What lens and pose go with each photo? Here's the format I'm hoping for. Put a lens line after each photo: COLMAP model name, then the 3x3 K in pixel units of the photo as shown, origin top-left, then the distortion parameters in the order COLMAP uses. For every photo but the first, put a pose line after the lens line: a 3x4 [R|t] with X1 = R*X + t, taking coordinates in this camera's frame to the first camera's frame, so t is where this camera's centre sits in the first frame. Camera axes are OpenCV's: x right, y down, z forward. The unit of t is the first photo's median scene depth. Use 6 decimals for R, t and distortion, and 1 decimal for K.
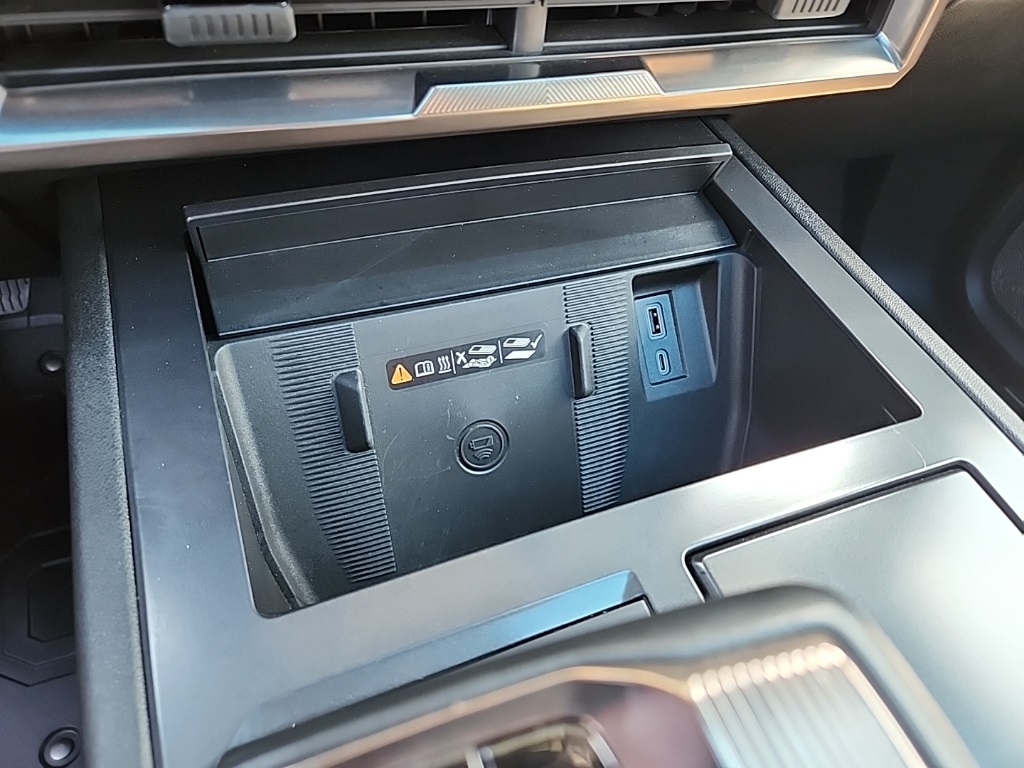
lens RADIAL K [[689.4, 0, 516.0], [0, 689.4, 381.1], [0, 0, 1]] dist [0.054648, -0.042498]
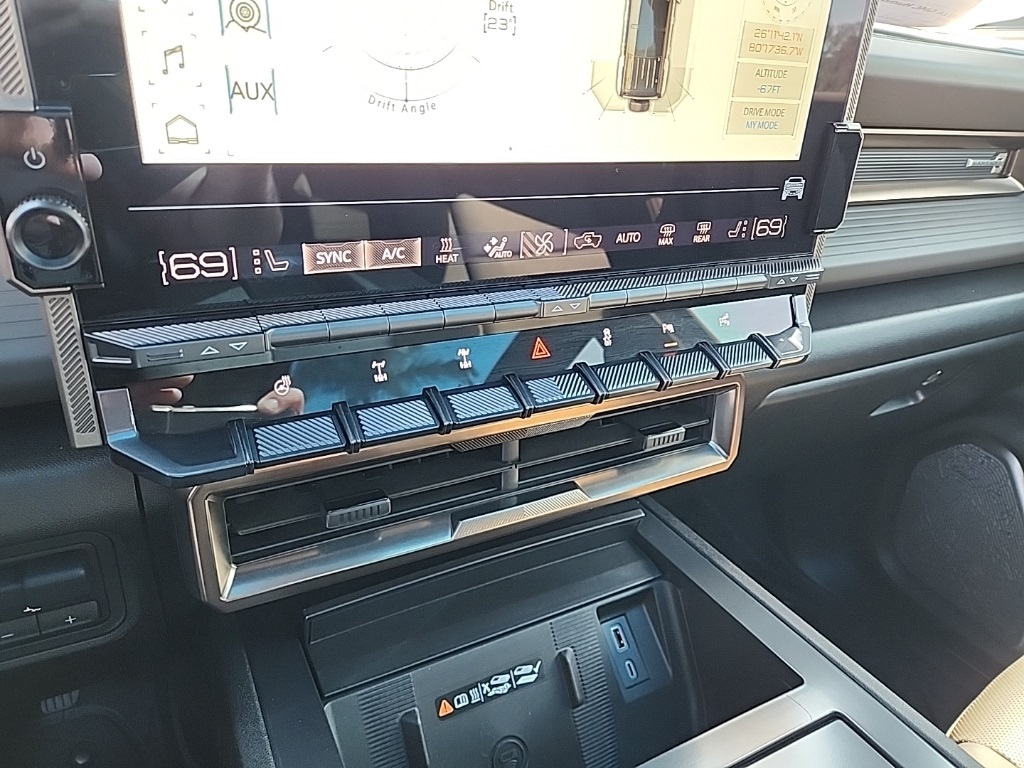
lens RADIAL K [[689.4, 0, 518.6], [0, 689.4, 373.0], [0, 0, 1]] dist [0.054648, -0.042498]
pose [[0.989888, -0.118954, 0.077274, -0.047061], [0.140934, 0.886564, -0.440616, 0.030494], [-0.016096, 0.447051, 0.894364, -0.535153]]
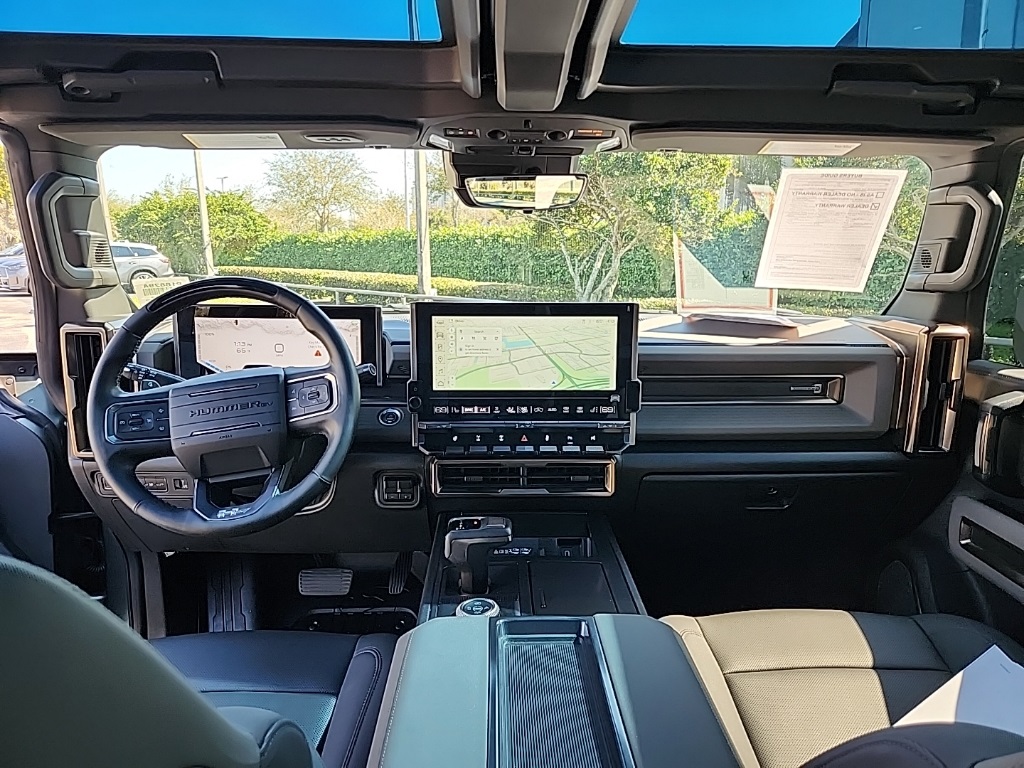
lens RADIAL K [[689.4, 0, 516.7], [0, 689.4, 385.6], [0, 0, 1]] dist [0.054648, -0.042498]
pose [[0.926924, -0.067088, -0.369204, 1.634373], [-0.194338, 0.755843, -0.625247, 1.897256], [0.321007, 0.651307, 0.687571, -2.647054]]
